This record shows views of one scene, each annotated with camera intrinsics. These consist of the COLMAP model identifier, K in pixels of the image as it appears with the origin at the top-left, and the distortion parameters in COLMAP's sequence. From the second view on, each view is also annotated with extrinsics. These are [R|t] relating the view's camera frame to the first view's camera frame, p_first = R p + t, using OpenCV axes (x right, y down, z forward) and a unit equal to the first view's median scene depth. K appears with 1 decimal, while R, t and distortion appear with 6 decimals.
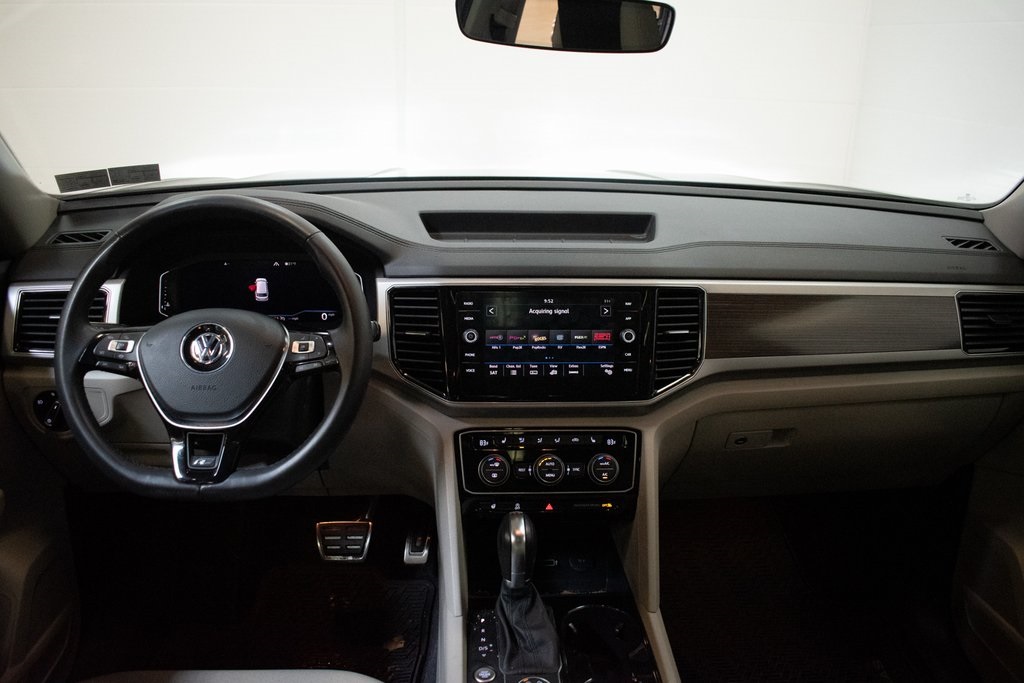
lens RADIAL K [[796.7, 0, 503.7], [0, 796.7, 333.4], [0, 0, 1]] dist [0.003430, -0.002789]
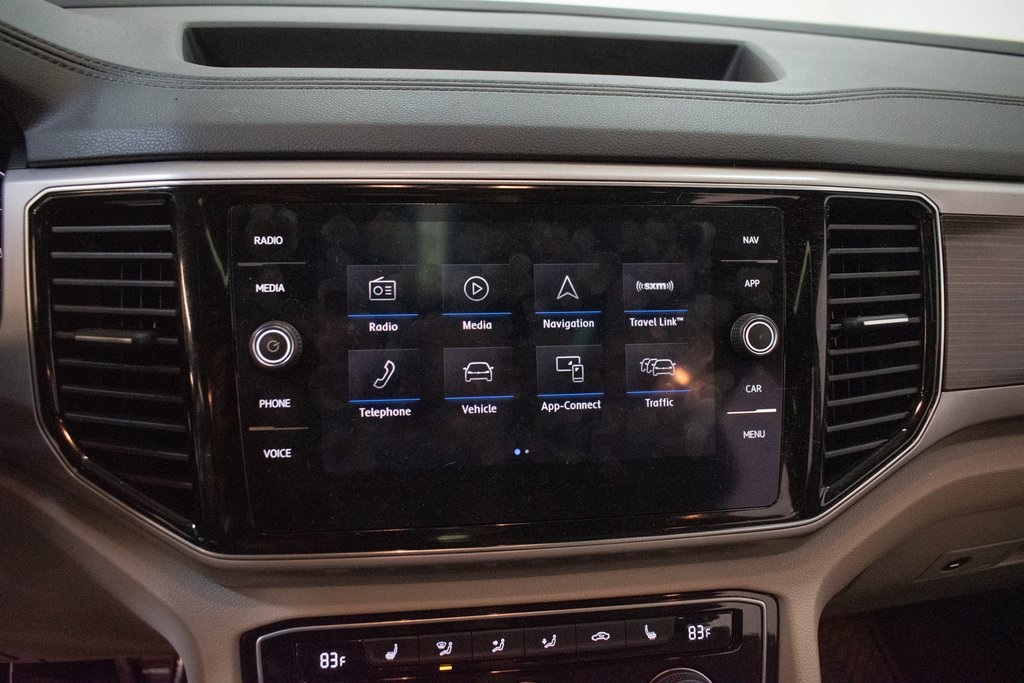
lens RADIAL K [[788.0, 0, 516.1], [0, 788.0, 334.1], [0, 0, 1]] dist [-0.073755, -0.004348]
pose [[0.995082, -0.015911, 0.097763, 0.022442], [0.010485, 0.998389, 0.055763, -0.016497], [-0.098493, -0.054463, 0.993646, 0.668710]]
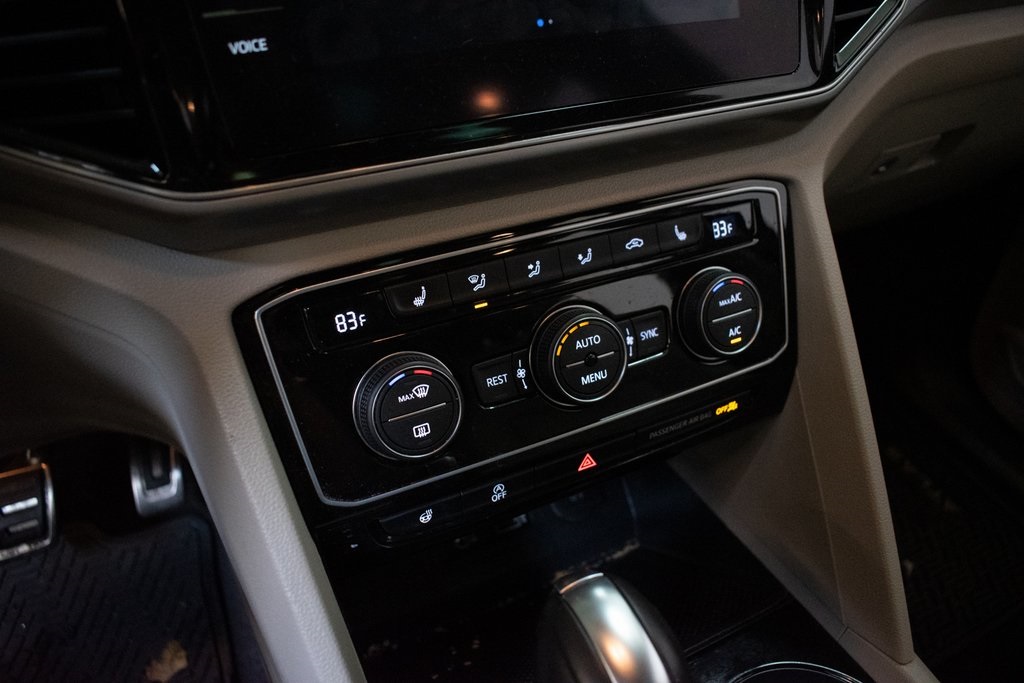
lens RADIAL K [[788.0, 0, 510.7], [0, 788.0, 335.7], [0, 0, 1]] dist [-0.073755, -0.004348]
pose [[0.913632, -0.234741, 0.331924, -0.064410], [0.115056, 0.932376, 0.342692, 0.055109], [-0.389922, -0.274904, 0.878856, 0.730560]]
